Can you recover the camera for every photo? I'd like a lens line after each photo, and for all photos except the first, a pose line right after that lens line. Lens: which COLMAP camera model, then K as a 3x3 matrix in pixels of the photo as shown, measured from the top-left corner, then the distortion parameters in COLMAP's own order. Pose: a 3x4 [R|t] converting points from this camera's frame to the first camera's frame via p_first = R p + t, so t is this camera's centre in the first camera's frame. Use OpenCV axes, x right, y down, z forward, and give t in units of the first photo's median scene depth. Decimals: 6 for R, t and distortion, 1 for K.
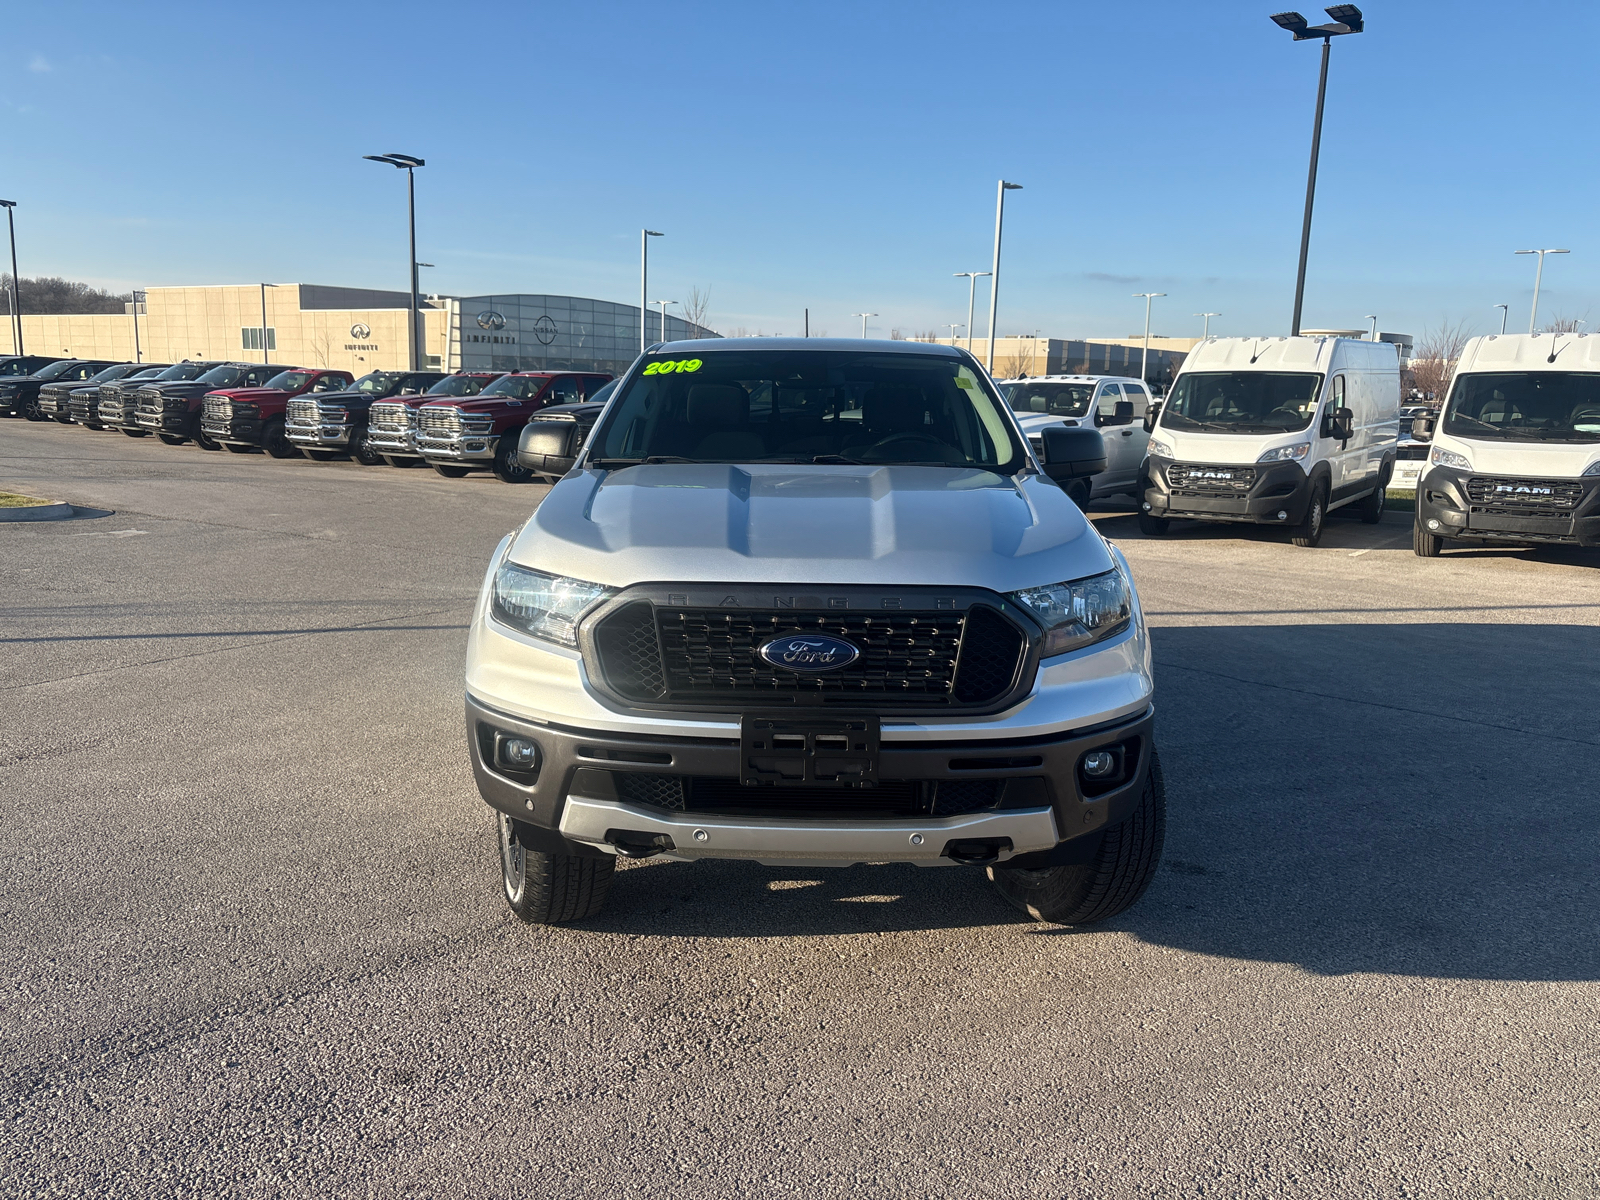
lens RADIAL K [[1221.9, 0, 778.9], [0, 1221.9, 592.2], [0, 0, 1]] dist [0.037450, -0.054184]
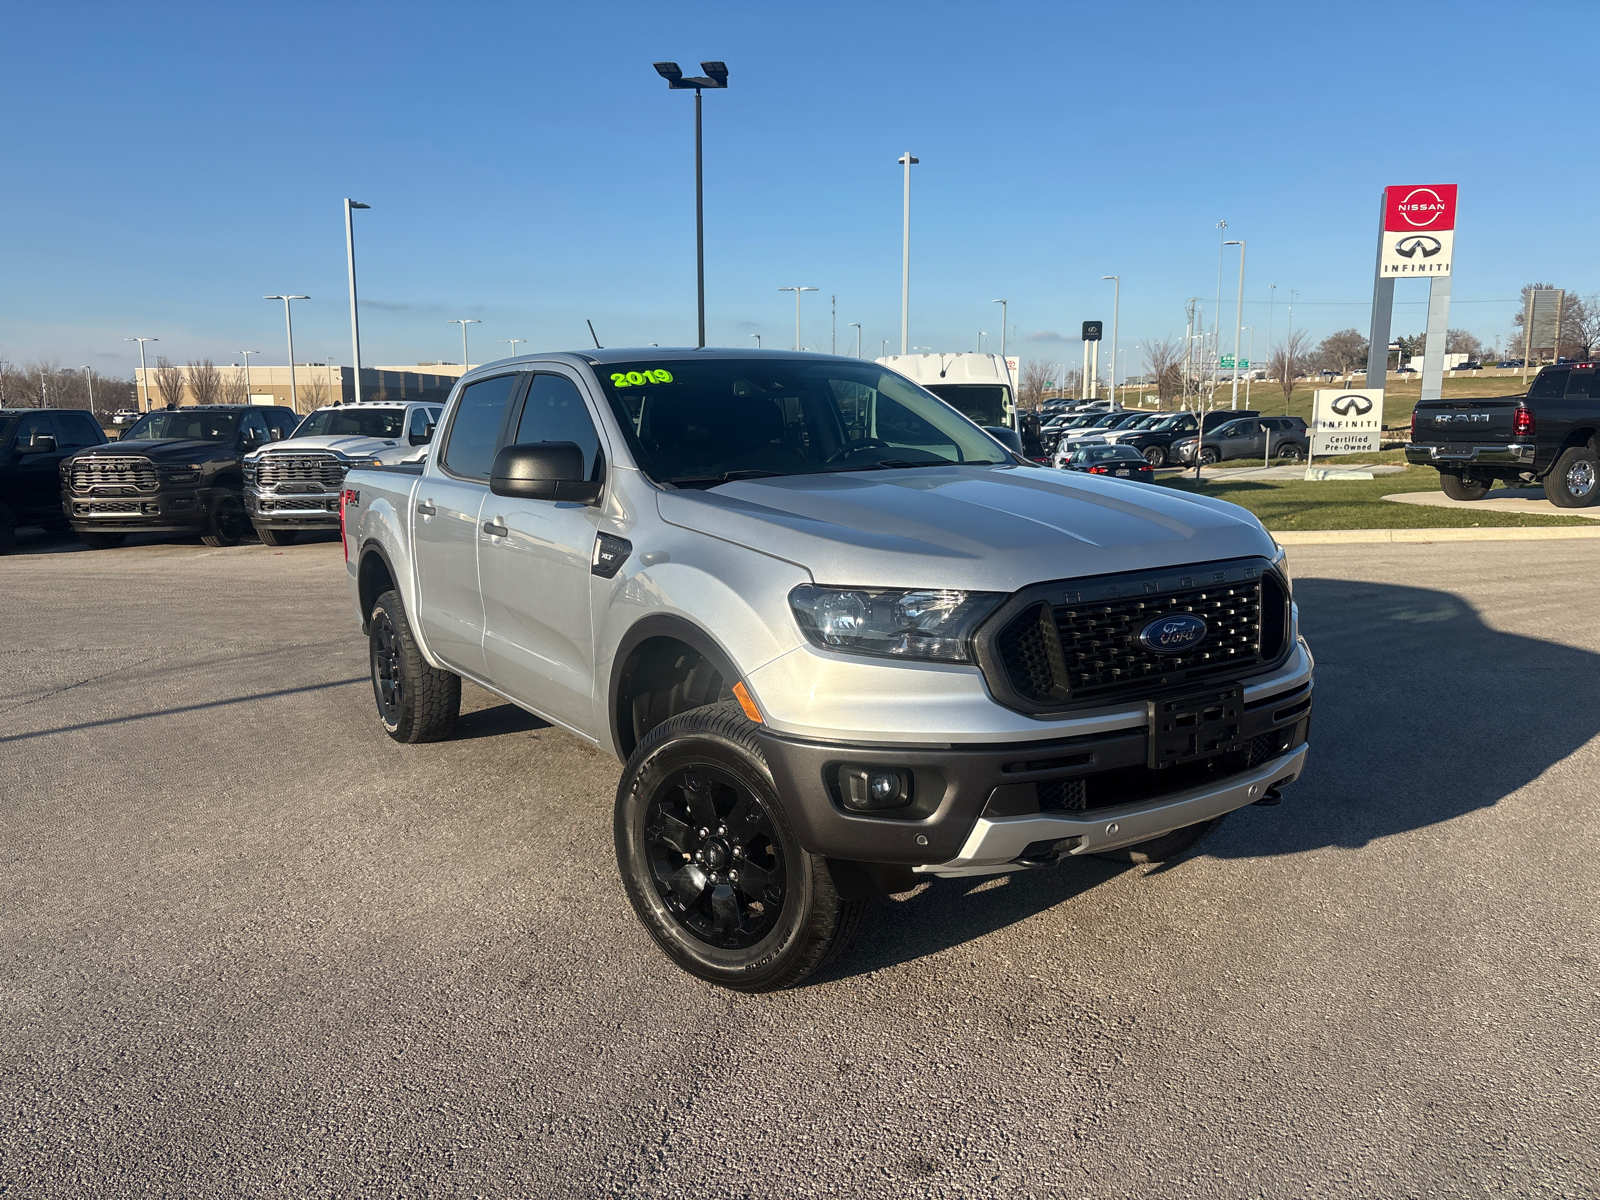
lens RADIAL K [[1211.8, 0, 796.0], [0, 1211.8, 611.1], [0, 0, 1]] dist [0.011976, -0.000934]
pose [[0.840035, -0.116821, 0.529805, -0.662513], [0.119274, 0.992417, 0.029710, -0.032503], [-0.529258, 0.038234, 0.847599, 0.241890]]
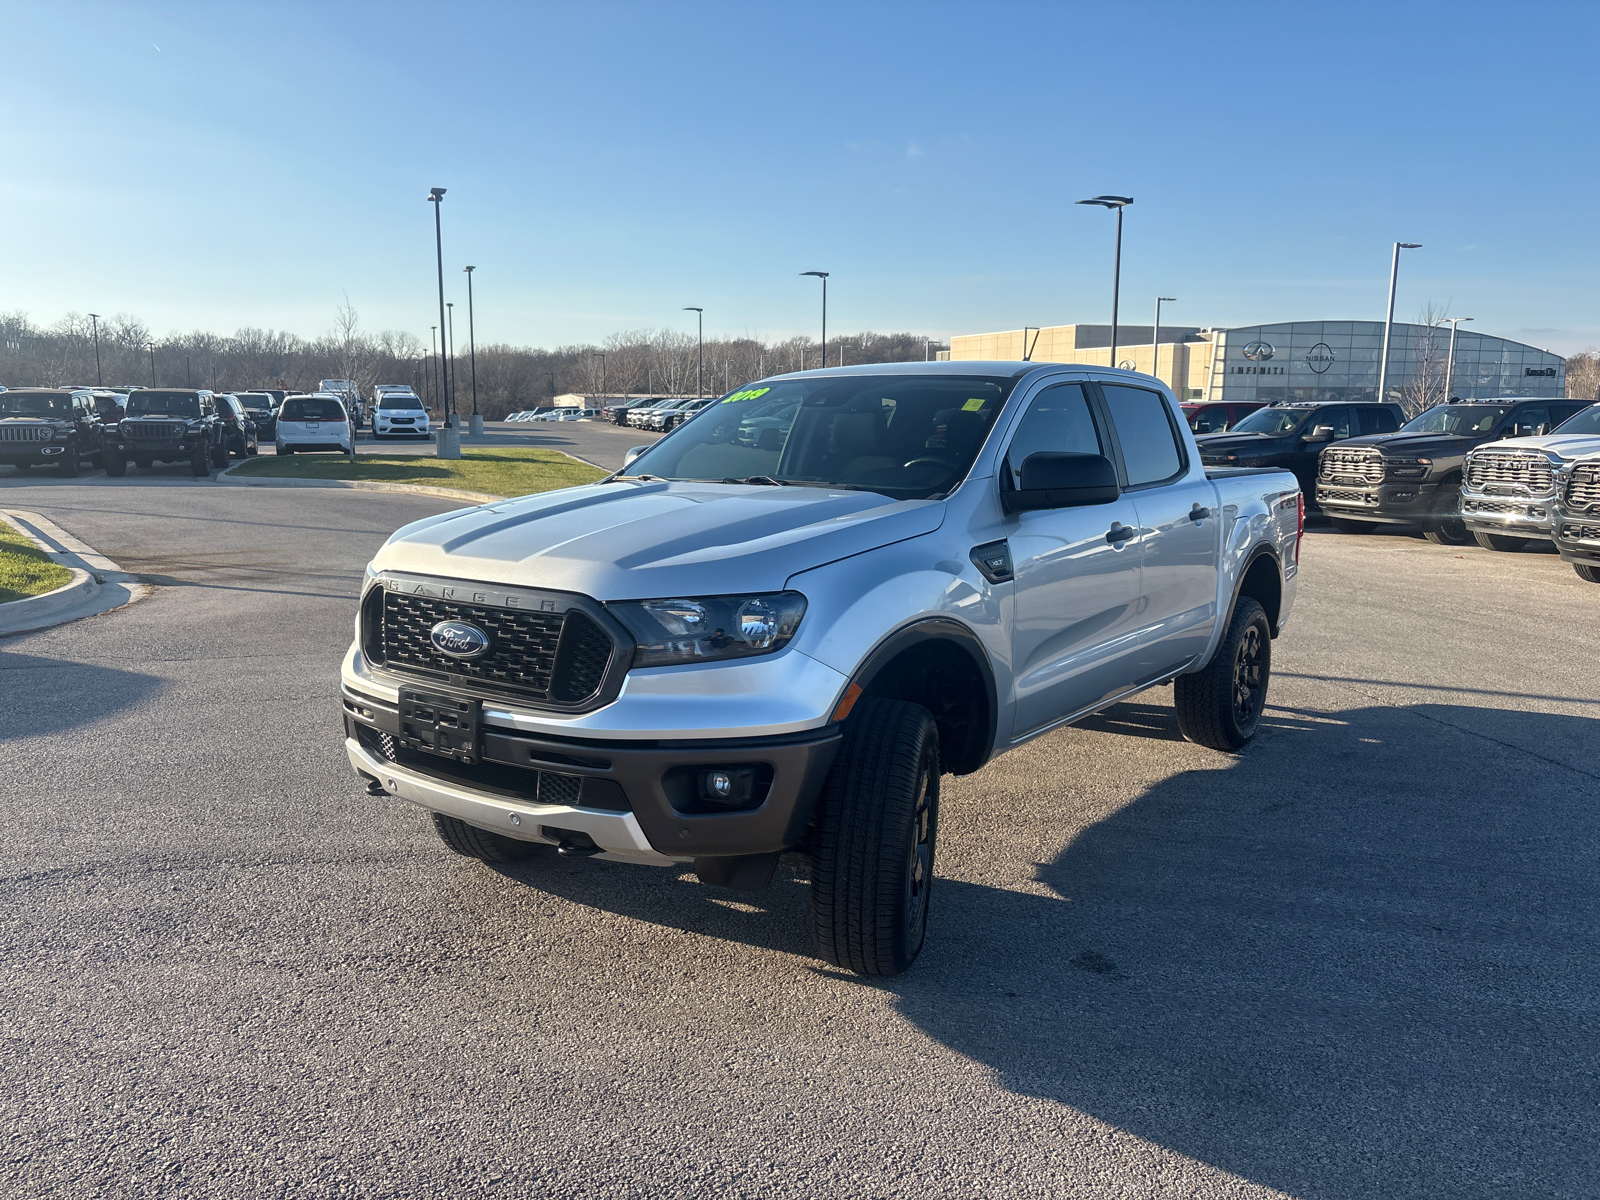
lens RADIAL K [[1214.7, 0, 774.4], [0, 1214.7, 600.3], [0, 0, 1]] dist [0.006764, -0.000018]
pose [[0.805806, 0.073544, -0.587595, 0.774032], [-0.085247, 0.996329, 0.007796, -0.016189], [0.586012, 0.043808, 0.809118, 0.213976]]
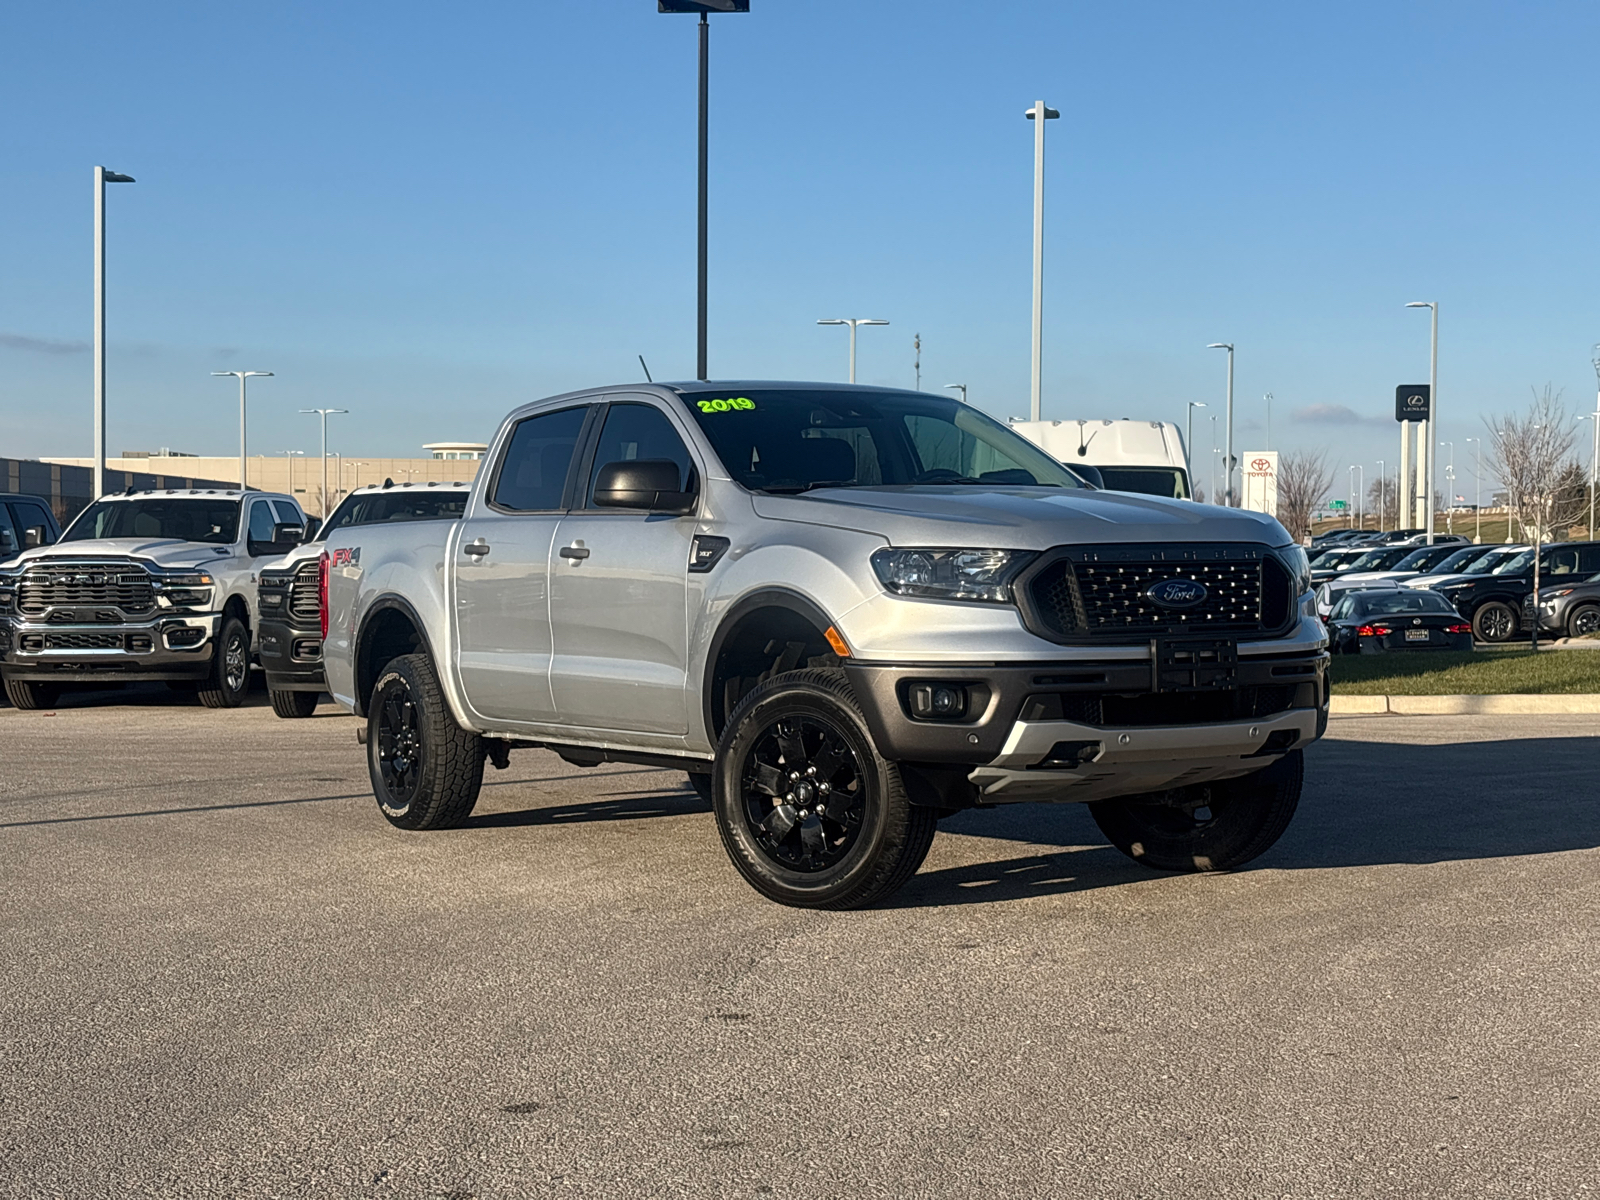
lens RADIAL K [[2399.1, 0, 800.0], [0, 2399.1, 600.0], [0, 0, 1]] dist [0.082227, 0.079103]
pose [[0.849808, -0.031475, 0.526152, -1.399621], [0.107699, 0.987525, -0.114873, 0.257923], [-0.515972, 0.154285, 0.842596, -0.805318]]
